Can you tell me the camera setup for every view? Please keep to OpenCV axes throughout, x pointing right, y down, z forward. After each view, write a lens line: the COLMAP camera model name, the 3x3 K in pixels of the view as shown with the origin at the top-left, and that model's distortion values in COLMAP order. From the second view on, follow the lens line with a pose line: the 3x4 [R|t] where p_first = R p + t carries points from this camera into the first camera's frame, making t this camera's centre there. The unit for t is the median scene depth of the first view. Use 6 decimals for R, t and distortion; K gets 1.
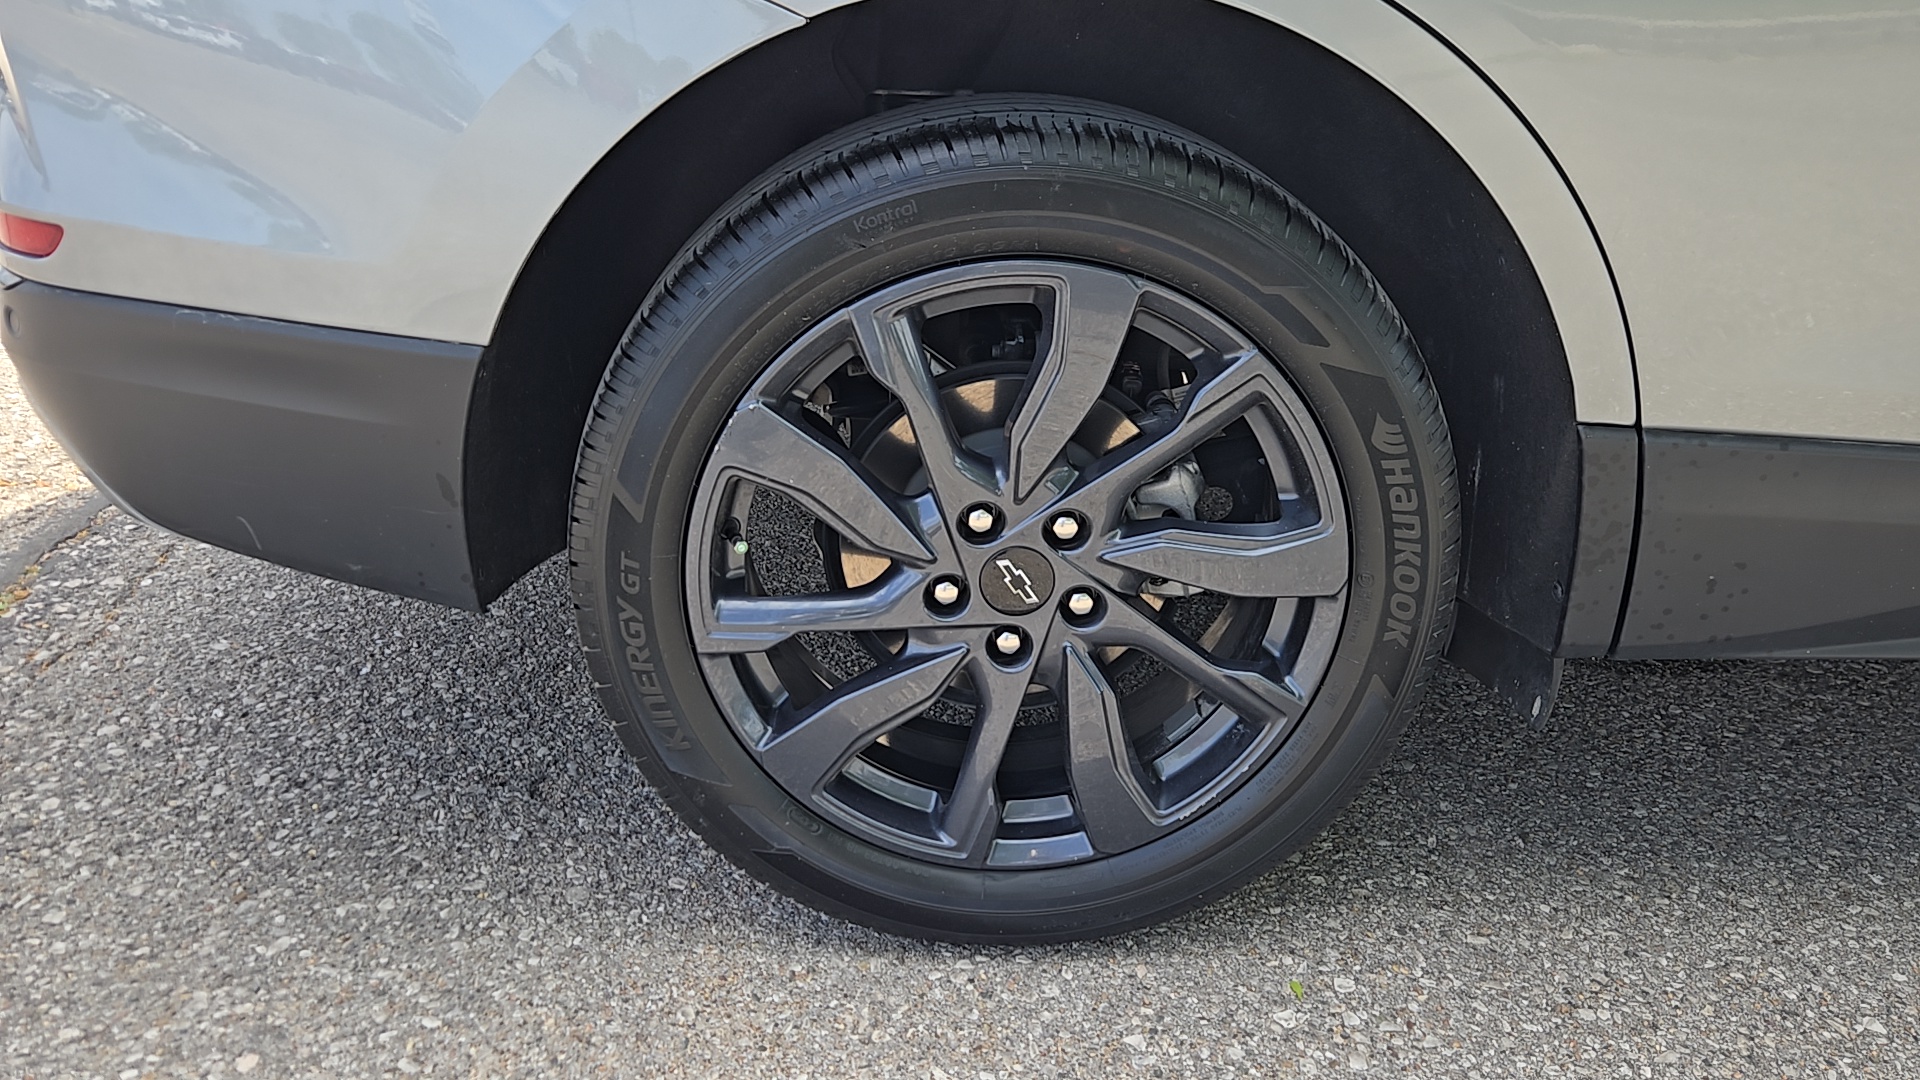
lens RADIAL K [[1620.5, 0, 964.1], [0, 1620.5, 503.3], [0, 0, 1]] dist [0.002617, -0.001648]
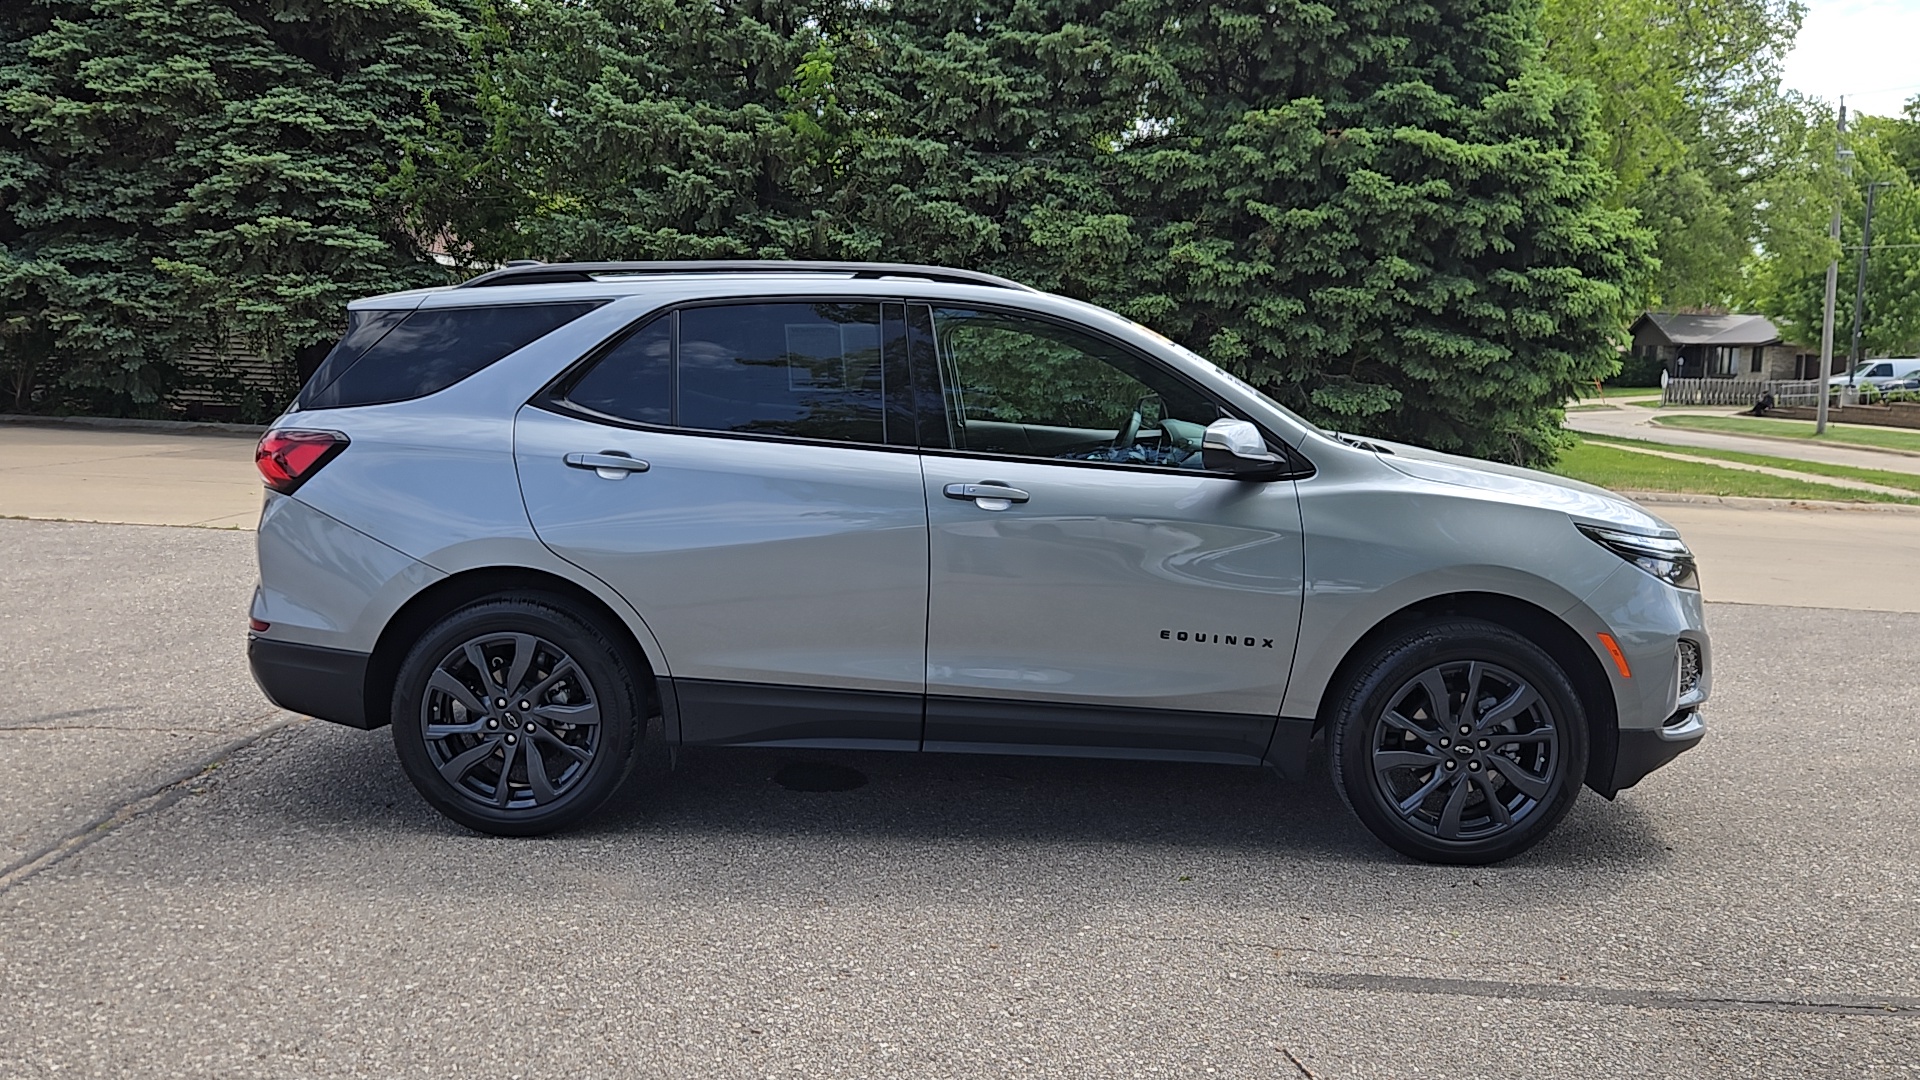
lens RADIAL K [[1541.0, 0, 960.0], [0, 1541.0, 540.0], [0, 0, 1]] dist [-0.001270, -0.008234]
pose [[0.999276, 0.001129, -0.038034, 1.171117], [-0.010893, 0.966215, -0.257506, 0.538944], [0.036459, 0.257734, 0.965528, -2.413319]]
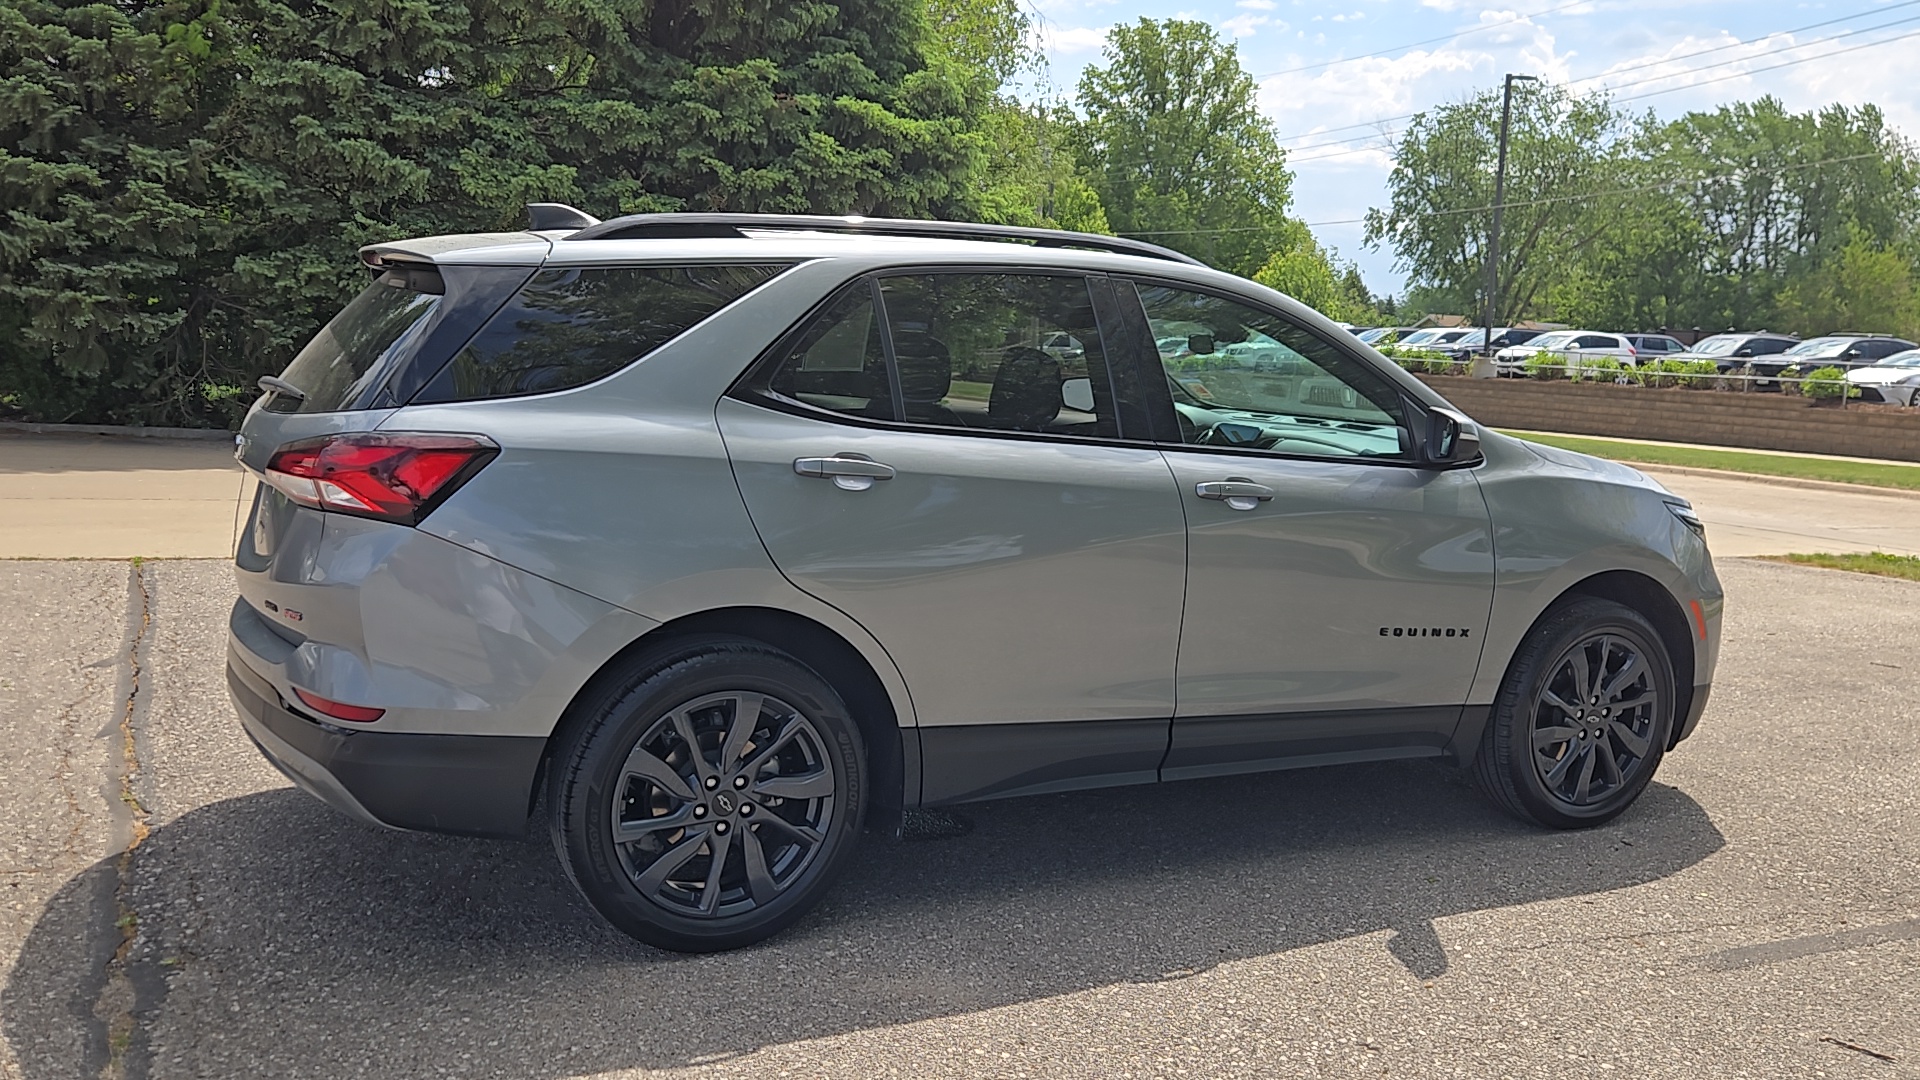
lens RADIAL K [[1540.9, 0, 955.1], [0, 1540.9, 574.7], [0, 0, 1]] dist [0.000454, -0.001298]
pose [[0.905294, -0.056021, 0.421075, -0.715021], [0.144386, 0.972827, -0.180996, 0.205071], [-0.399493, 0.224652, 0.888784, -1.647667]]
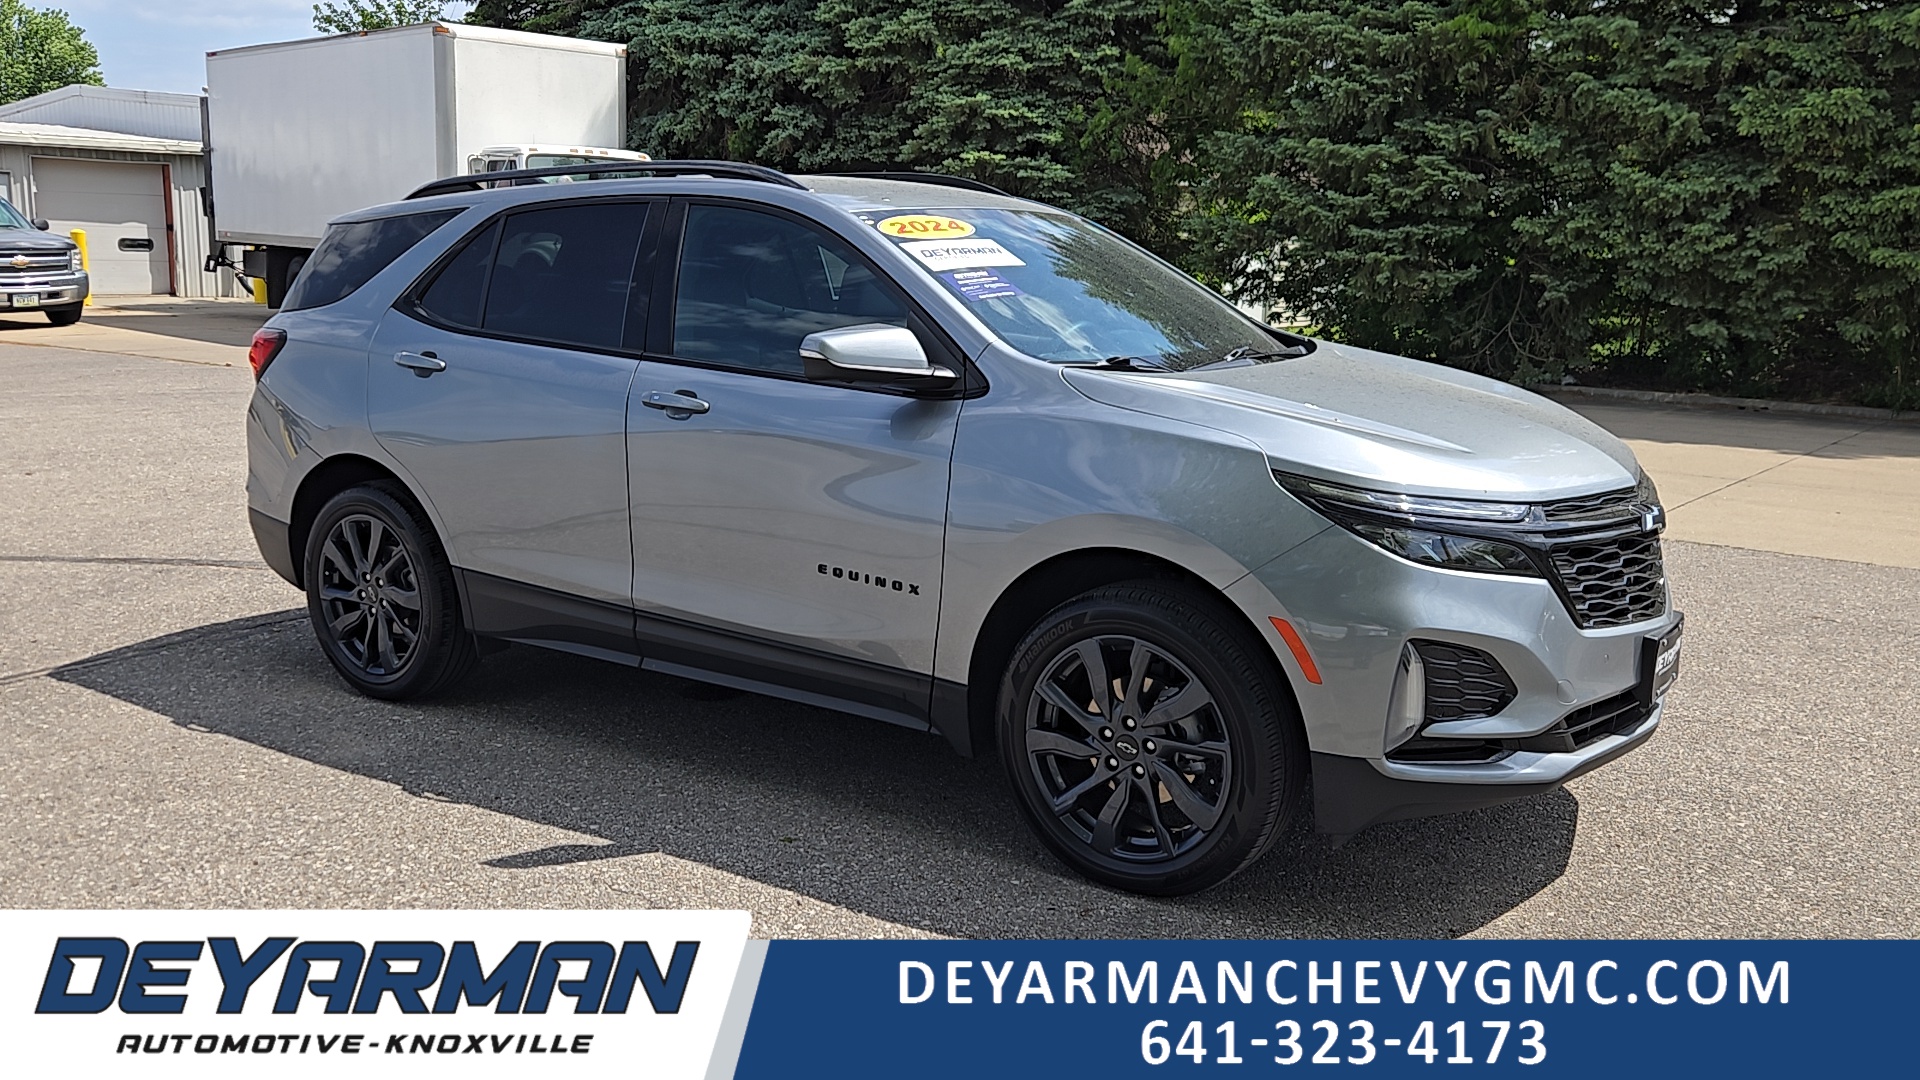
lens RADIAL K [[1531.5, 0, 964.6], [0, 1531.5, 552.6], [0, 0, 1]] dist [0.004096, -0.008323]
pose [[0.823163, 0.084672, -0.561457, 3.398593], [-0.197149, 0.969922, -0.142772, 0.201146], [0.532481, 0.228215, 0.815096, -1.354843]]
